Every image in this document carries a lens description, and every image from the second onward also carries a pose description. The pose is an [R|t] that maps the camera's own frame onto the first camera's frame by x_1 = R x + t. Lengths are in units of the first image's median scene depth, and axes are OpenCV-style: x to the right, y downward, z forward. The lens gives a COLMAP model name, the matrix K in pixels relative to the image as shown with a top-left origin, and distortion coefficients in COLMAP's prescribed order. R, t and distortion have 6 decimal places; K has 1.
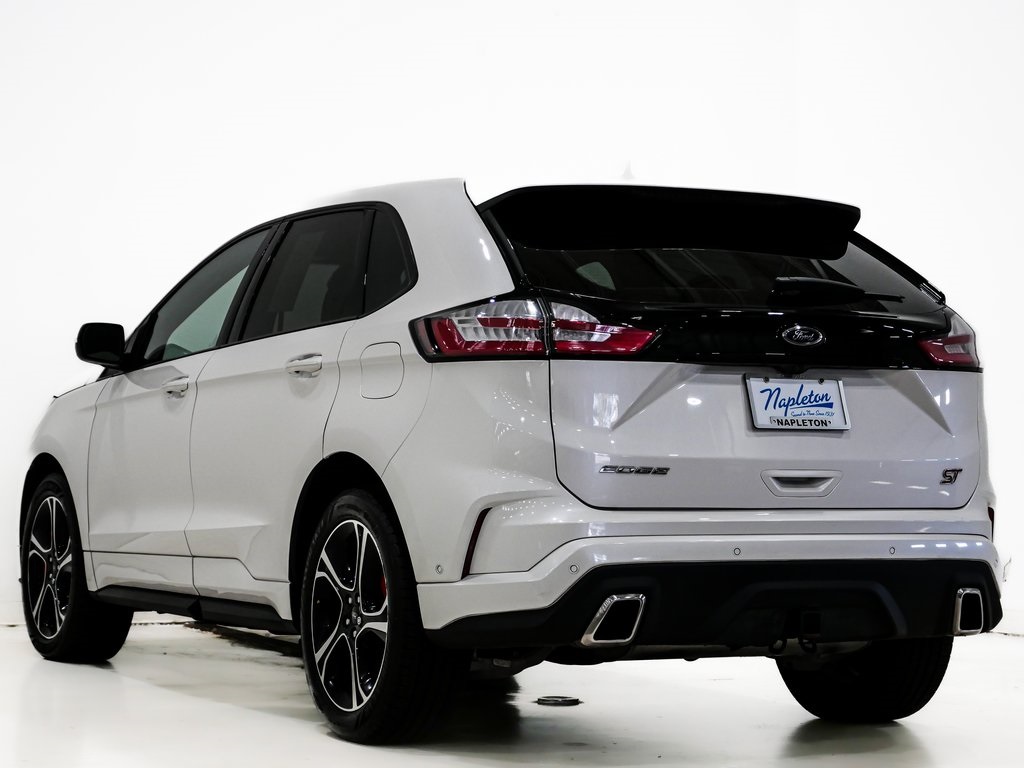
lens RADIAL K [[2570.1, 0, 512.4], [0, 2570.1, 384.0], [0, 0, 1]] dist [0.111152, 0.000000]
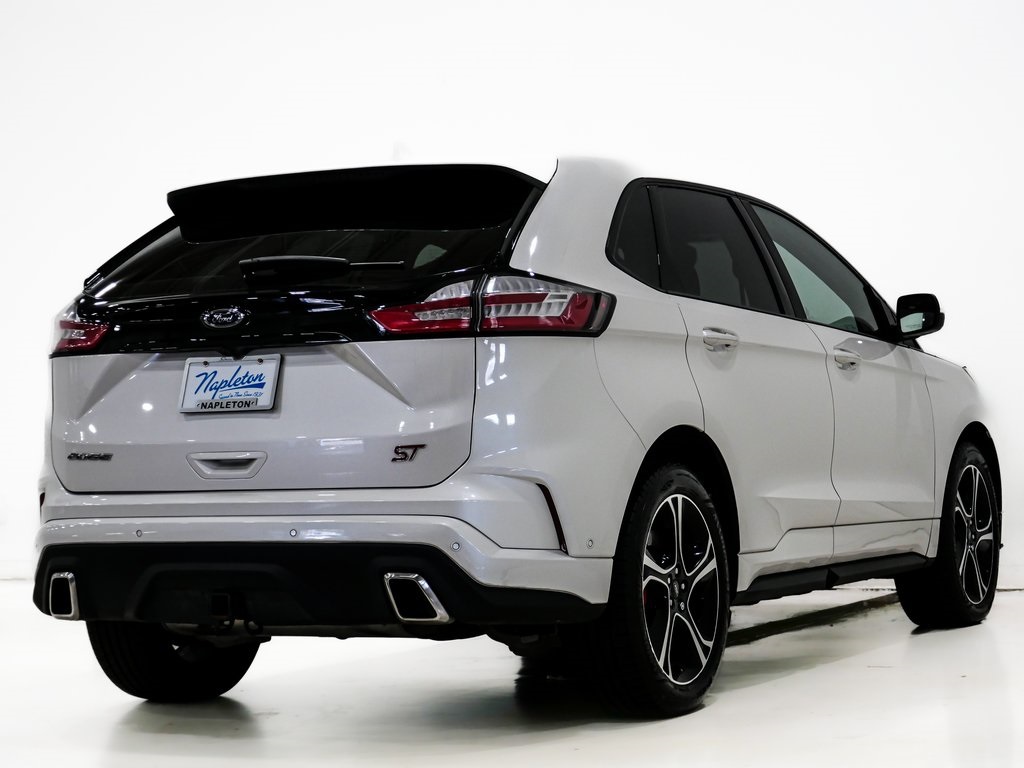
lens RADIAL K [[2488.0, 0, 510.1], [0, 2488.0, 381.2], [0, 0, 1]] dist [0.028450, 0.000000]
pose [[0.566506, -0.041042, -0.823035, 0.971507], [0.056132, 0.998361, -0.011148, 0.022815], [0.822144, -0.039883, 0.567881, 0.540900]]
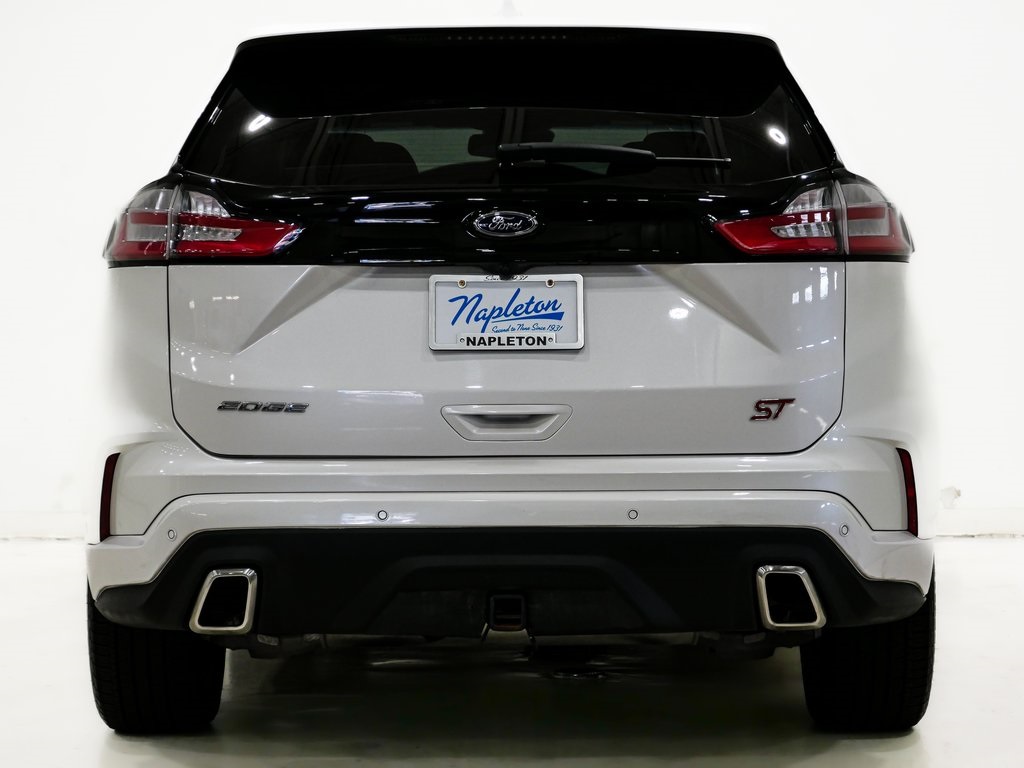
lens RADIAL K [[2715.0, 0, 514.0], [0, 2715.0, 384.9], [0, 0, 1]] dist [-0.046713, 0.000000]
pose [[0.888326, -0.000359, -0.459214, 0.472632], [0.026280, 0.998401, 0.050056, -0.011379], [0.458462, -0.056534, 0.886914, 0.307217]]
